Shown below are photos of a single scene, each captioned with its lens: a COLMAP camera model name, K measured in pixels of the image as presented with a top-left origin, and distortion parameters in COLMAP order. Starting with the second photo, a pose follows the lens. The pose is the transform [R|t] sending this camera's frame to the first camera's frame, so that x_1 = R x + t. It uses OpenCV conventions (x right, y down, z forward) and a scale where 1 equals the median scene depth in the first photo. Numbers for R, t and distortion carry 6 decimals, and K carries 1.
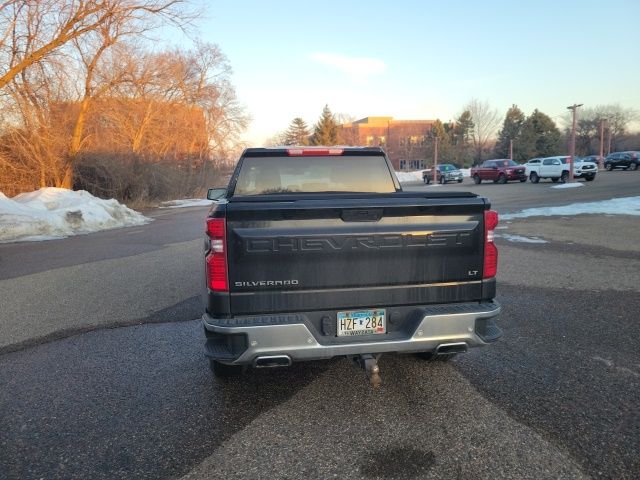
lens RADIAL K [[480.8, 0, 324.2], [0, 480.8, 231.6], [0, 0, 1]] dist [0.040541, -0.009602]
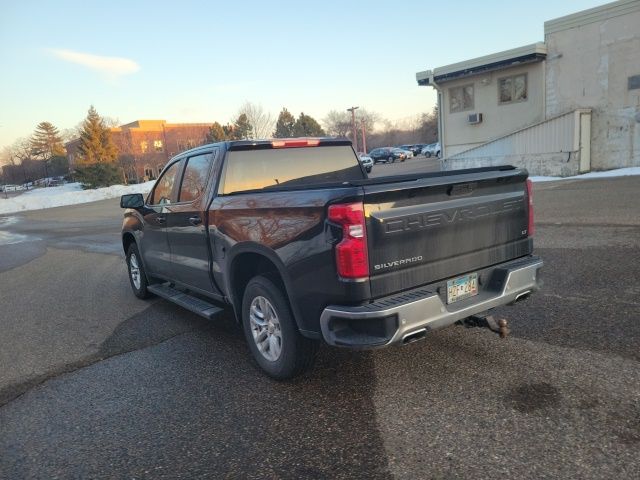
lens RADIAL K [[482.0, 0, 324.0], [0, 482.0, 235.2], [0, 0, 1]] dist [0.037348, -0.007572]
pose [[0.893807, -0.116176, 0.433143, -0.483158], [0.116573, 0.992848, 0.025745, 0.003155], [-0.433036, 0.027481, 0.900958, 0.101421]]
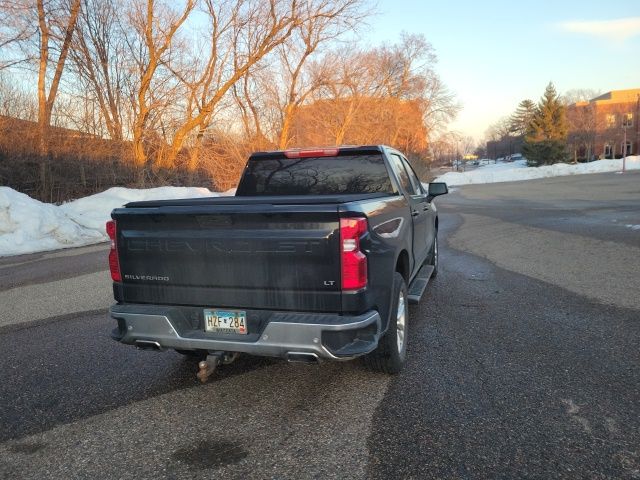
lens RADIAL K [[480.9, 0, 318.2], [0, 480.9, 241.0], [0, 0, 1]] dist [0.038311, -0.009369]
pose [[0.895158, 0.040722, -0.443885, 0.525694], [-0.024409, 0.998802, 0.042405, -0.027860], [0.445081, -0.027125, 0.895080, 0.103625]]
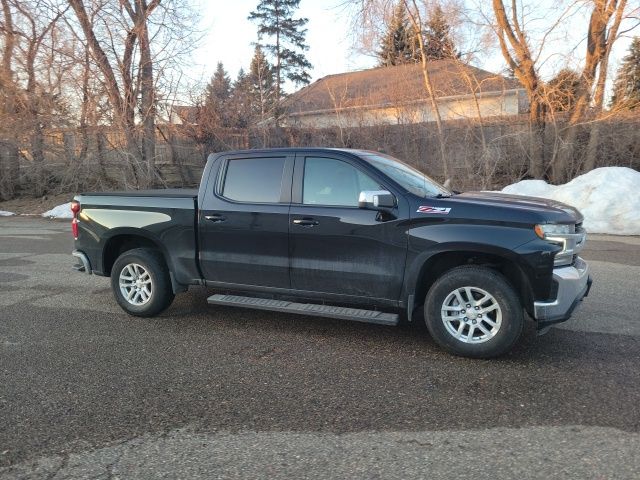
lens RADIAL K [[475.6, 0, 328.7], [0, 475.6, 238.2], [0, 0, 1]] dist [0.037872, -0.010548]
pose [[-0.521292, 0.136909, -0.842325, 1.086913], [-0.059305, 0.978849, 0.195801, -0.255402], [0.851315, 0.152023, -0.502146, 2.137429]]
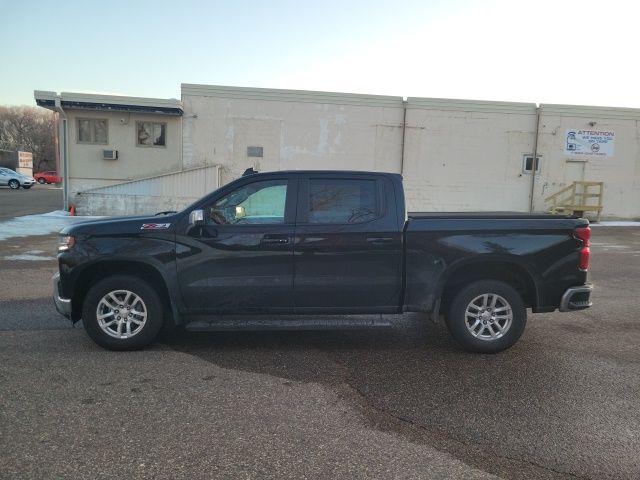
lens RADIAL K [[482.5, 0, 322.8], [0, 482.5, 241.0], [0, 0, 1]] dist [0.038245, -0.006989]
pose [[0.130991, -0.068826, 0.988992, -1.460693], [0.085665, 0.994642, 0.057873, -0.113113], [-0.987675, 0.077141, 0.136185, 1.178172]]
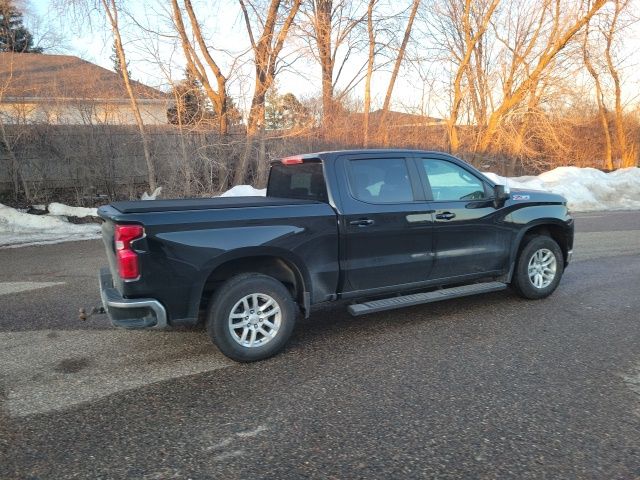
lens RADIAL K [[475.2, 0, 318.8], [0, 475.2, 242.7], [0, 0, 1]] dist [0.041769, -0.007414]
pose [[0.312851, 0.142899, -0.938991, 1.249827], [-0.063067, 0.989561, 0.129582, -0.143363], [0.947706, 0.018680, 0.318597, 0.816871]]
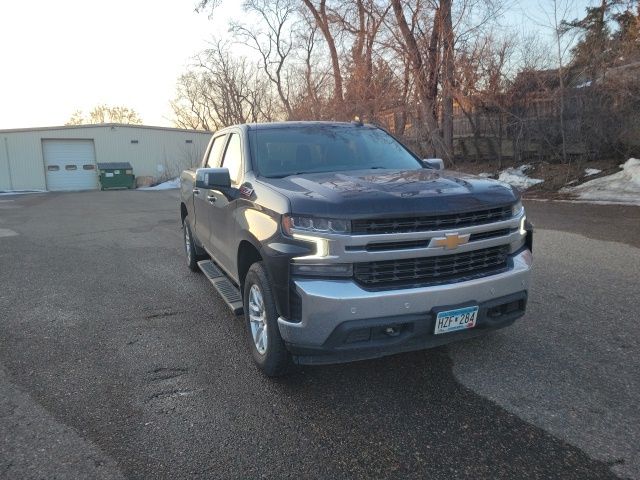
lens RADIAL K [[481.3, 0, 326.0], [0, 481.3, 230.8], [0, 0, 1]] dist [0.037570, -0.006815]
pose [[-0.966613, 0.088702, -0.240397, 0.191078], [0.027385, 0.968560, 0.247267, -0.273573], [0.254773, 0.232428, -0.938652, 2.693930]]
